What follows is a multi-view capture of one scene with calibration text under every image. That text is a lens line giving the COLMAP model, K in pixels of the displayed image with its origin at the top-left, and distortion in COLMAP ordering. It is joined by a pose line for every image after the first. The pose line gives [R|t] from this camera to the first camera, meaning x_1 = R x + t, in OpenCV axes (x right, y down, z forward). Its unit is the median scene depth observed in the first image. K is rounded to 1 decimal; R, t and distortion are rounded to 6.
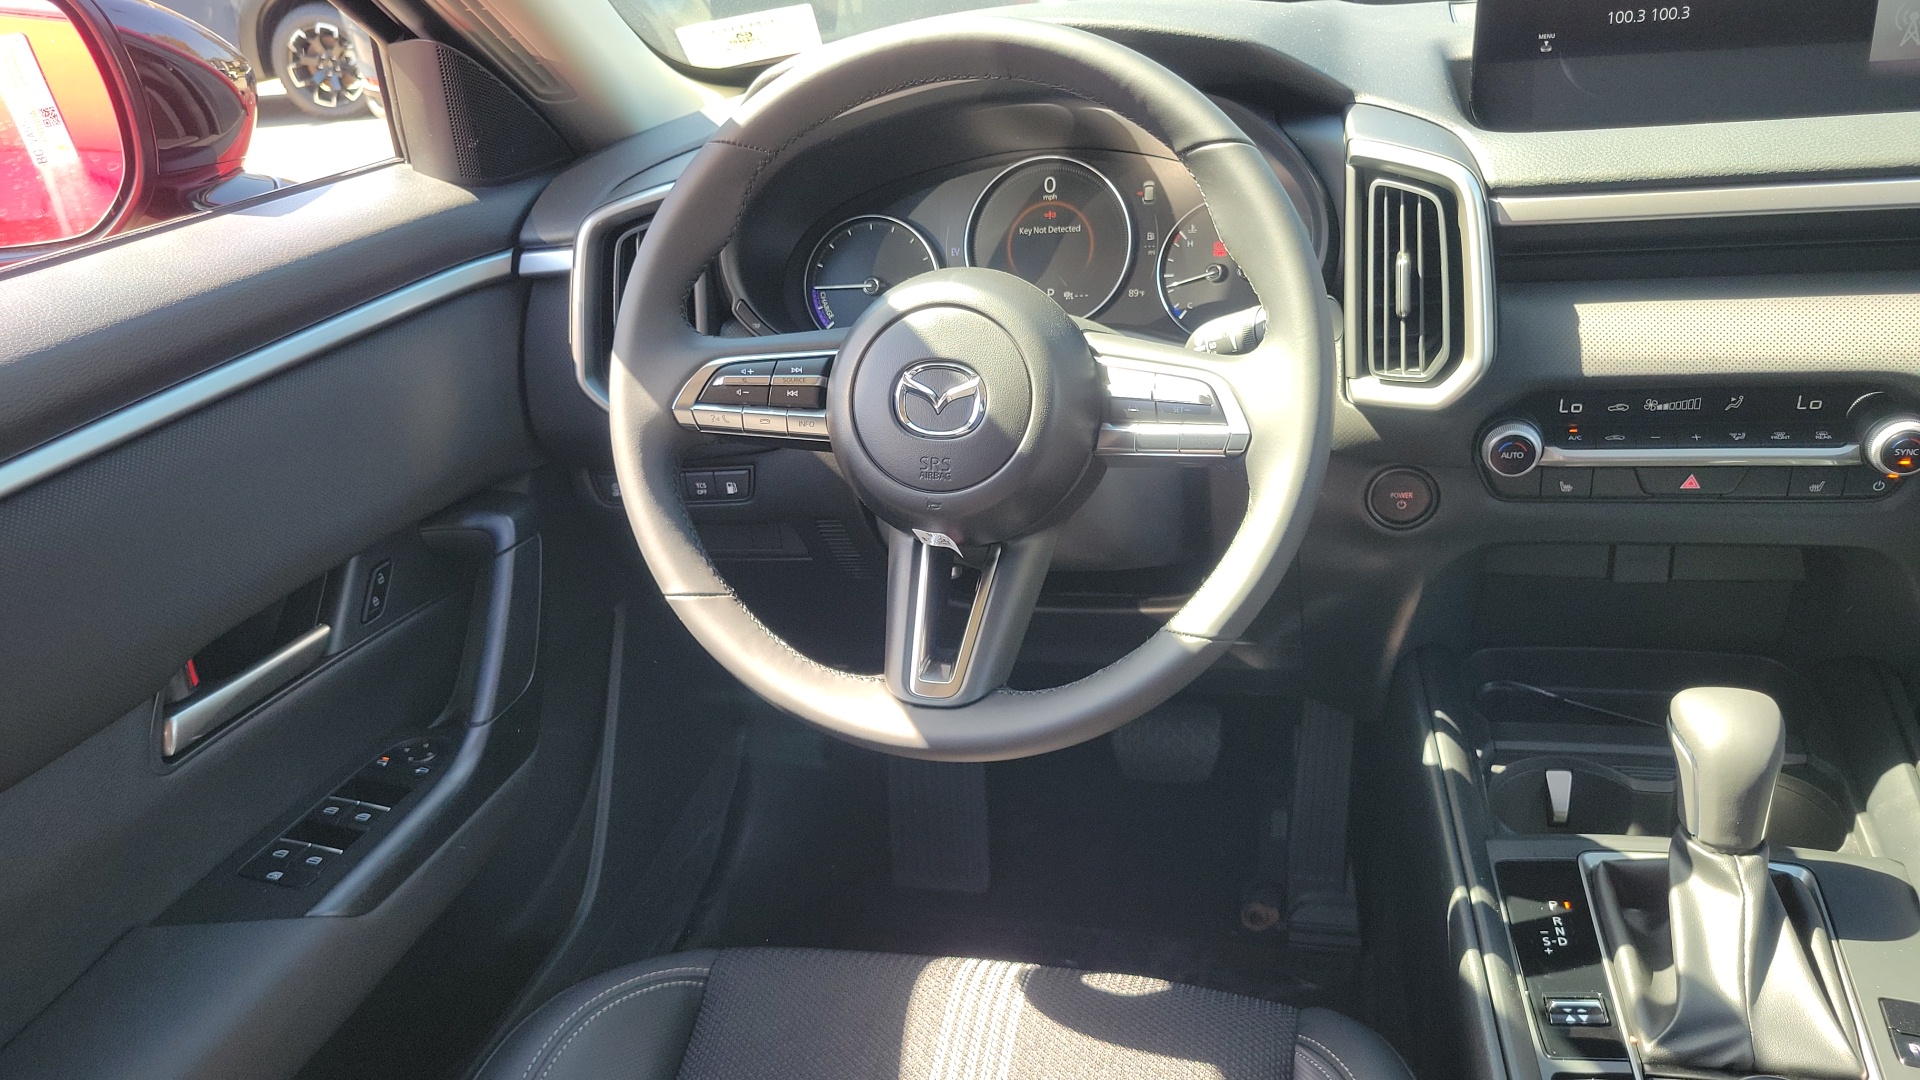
lens RADIAL K [[1463.7, 0, 962.4], [0, 1463.7, 552.7], [0, 0, 1]] dist [0.042092, -0.032337]
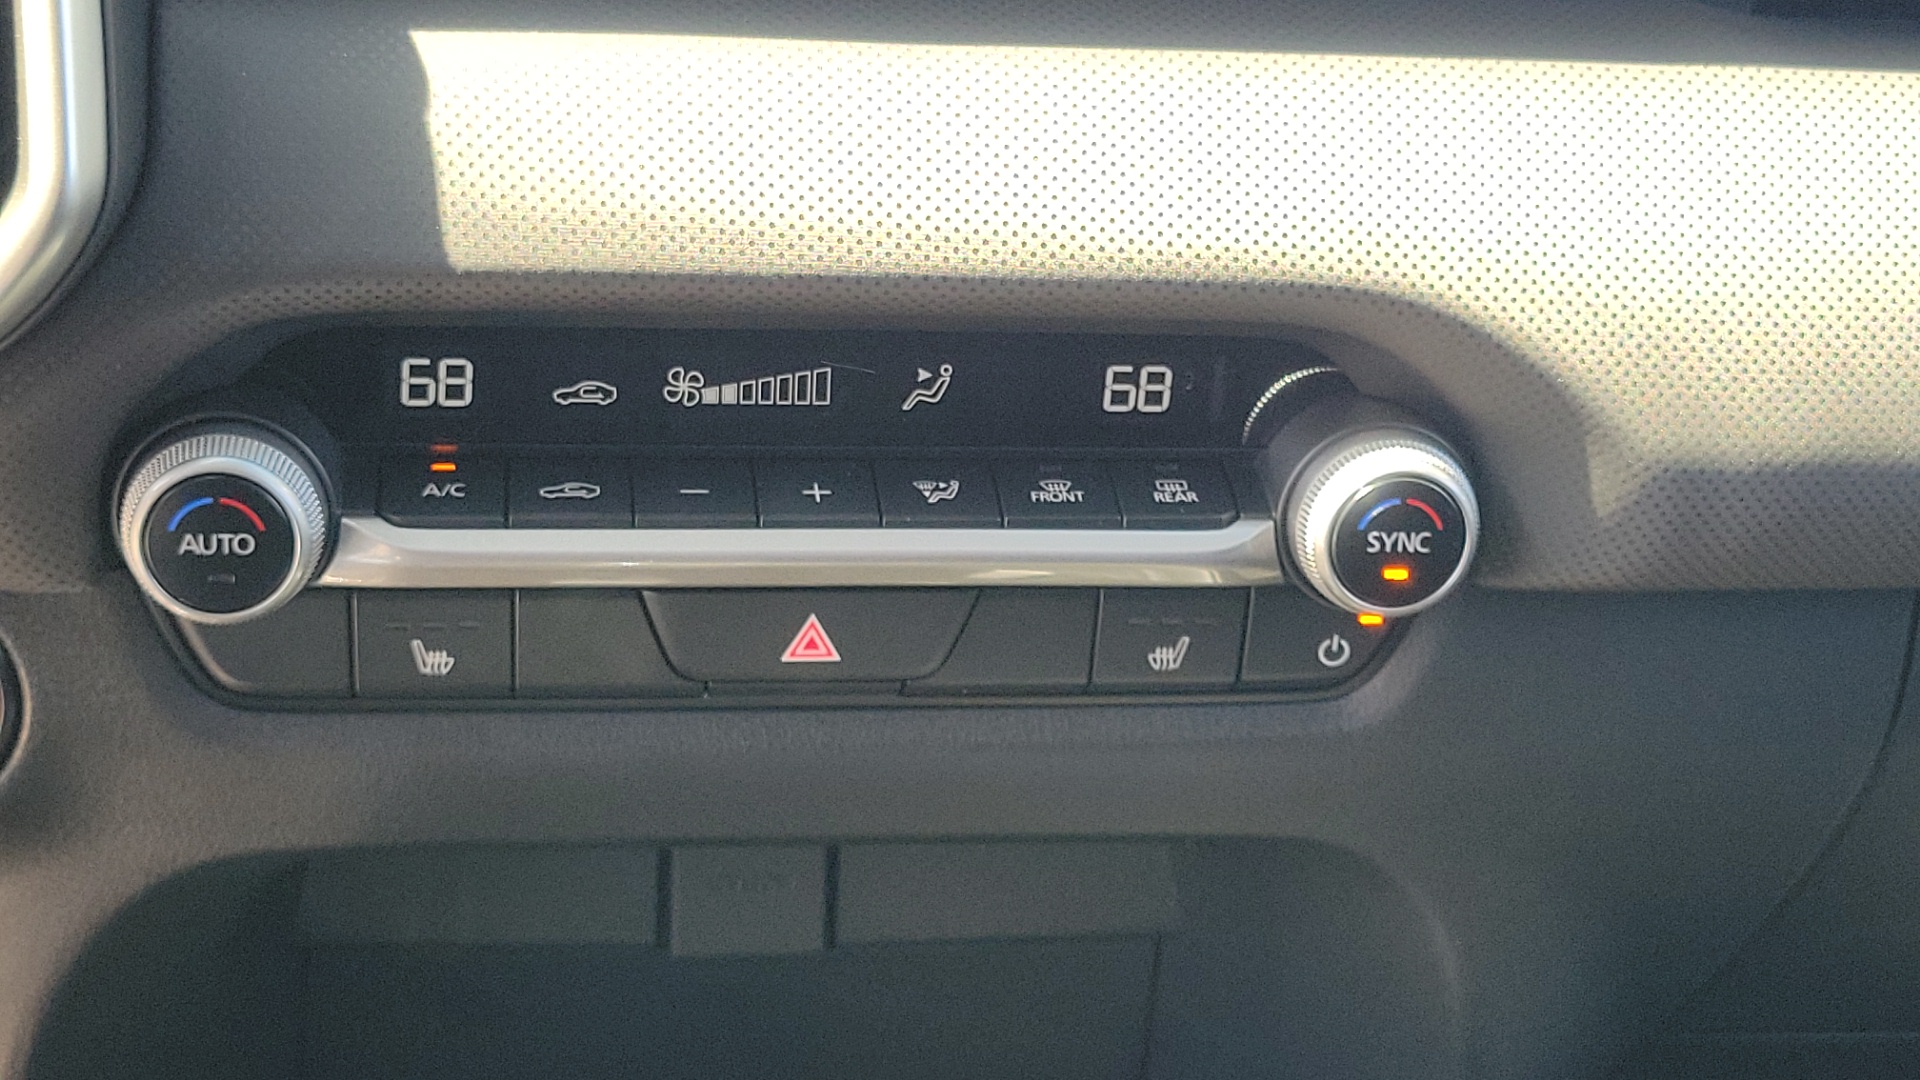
lens RADIAL K [[2915.9, 0, 960.0], [0, 2915.9, 540.0], [0, 0, 1]] dist [0.038019, 0.008707]
pose [[0.921686, 0.013111, 0.387715, 0.291013], [0.025406, 0.995243, -0.094051, -0.010938], [-0.387103, 0.096536, 0.916969, 0.436265]]
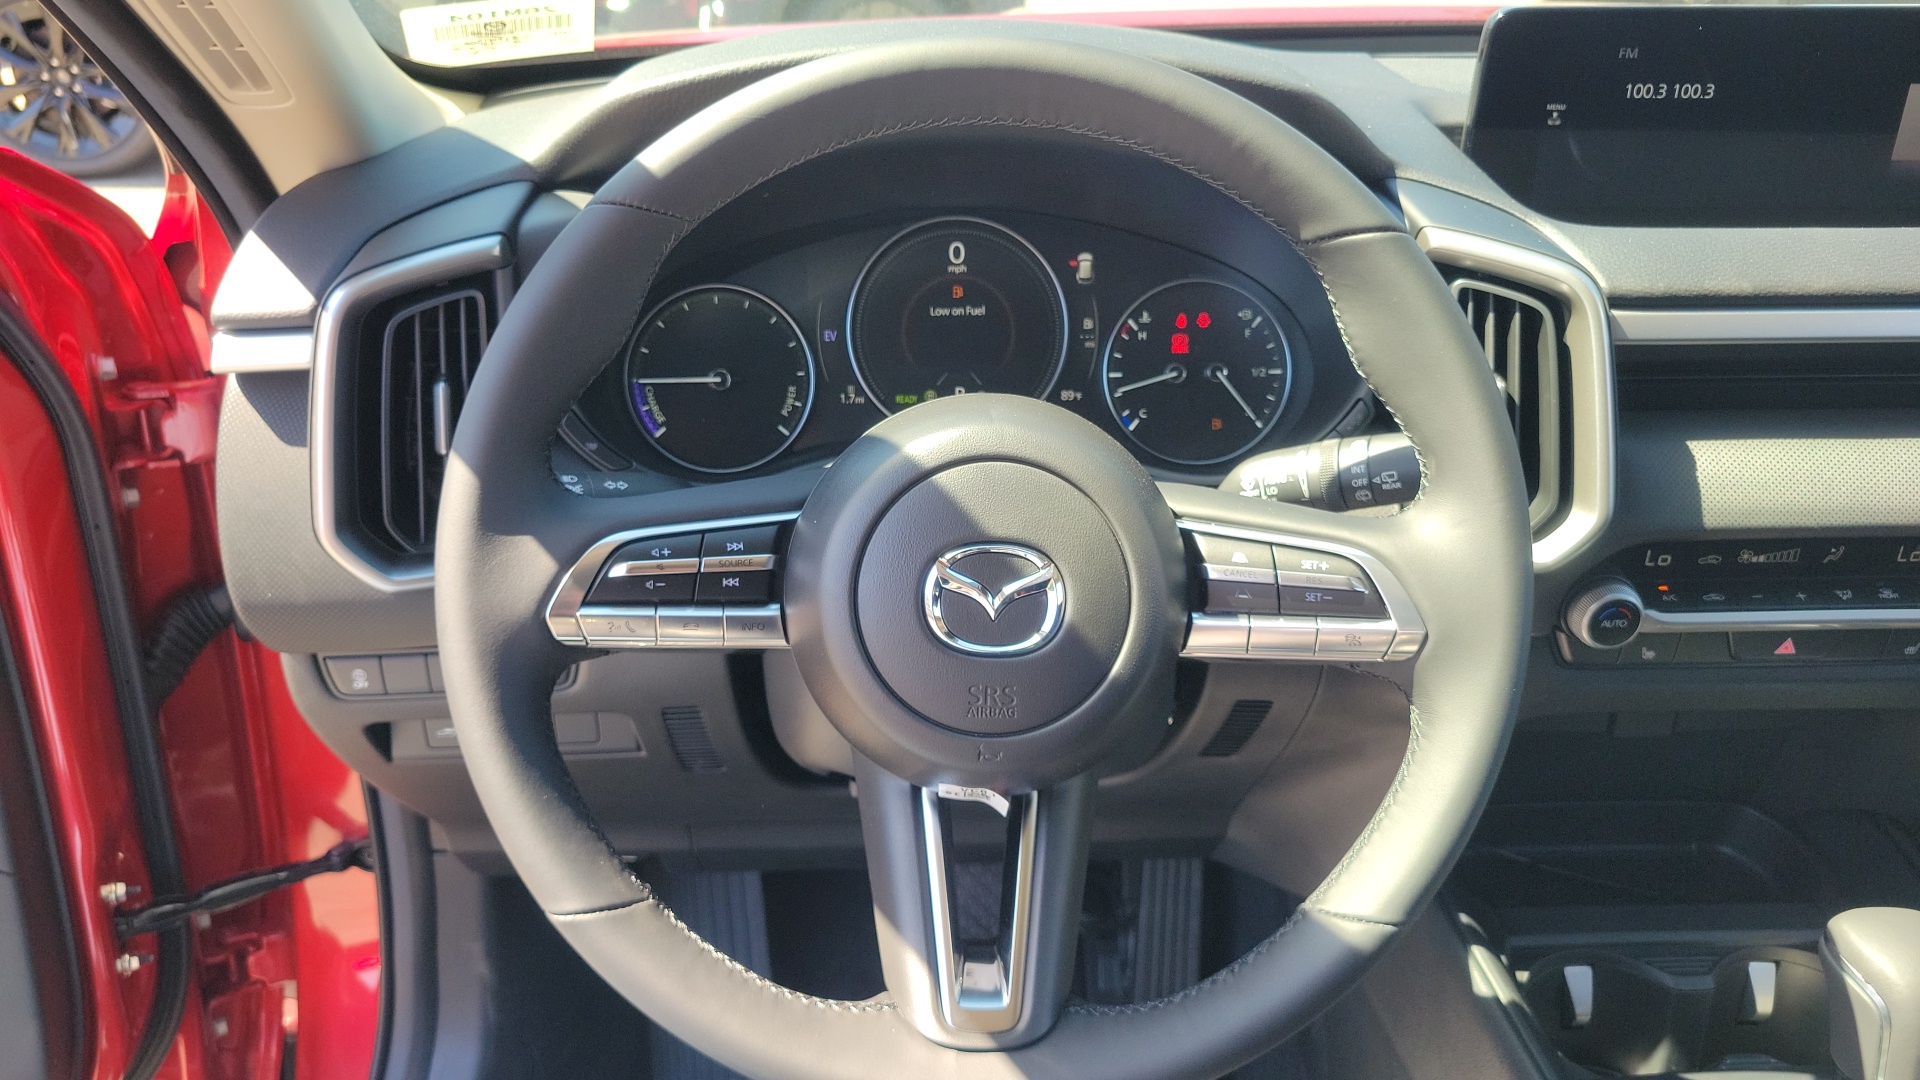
lens RADIAL K [[1438.1, 0, 964.1], [0, 1438.1, 545.8], [0, 0, 1]] dist [0.007093, -0.002109]
pose [[0.957460, -0.025320, 0.287453, -0.195420], [0.028524, 0.999569, -0.006962, -0.114958], [-0.287152, 0.014865, 0.957770, 0.349622]]
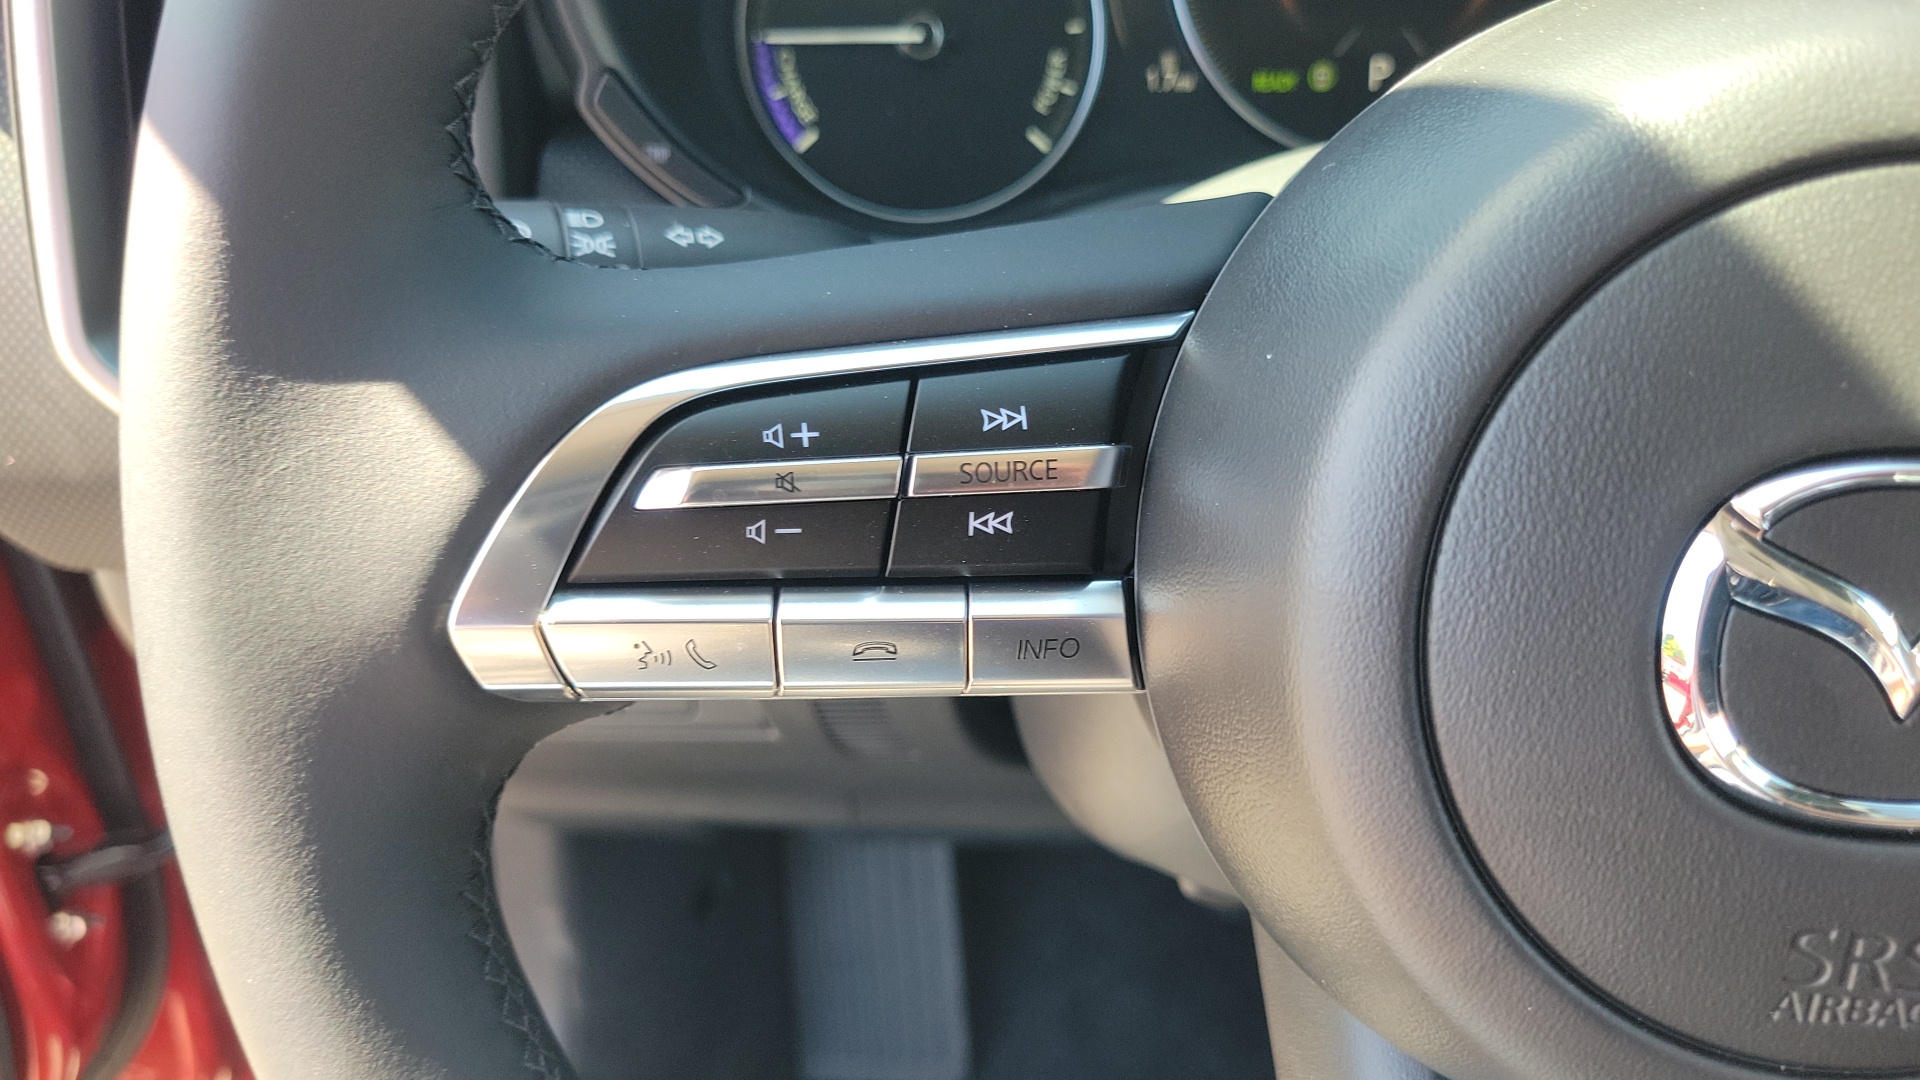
lens RADIAL K [[1519.0, 0, 960.0], [0, 1519.0, 540.0], [0, 0, 1]] dist [-0.003464, -0.004688]
pose [[0.984486, -0.029094, 0.173037, -0.156940], [0.005816, 0.991026, 0.133543, -0.134301], [-0.175369, -0.130465, 0.975820, 0.757337]]
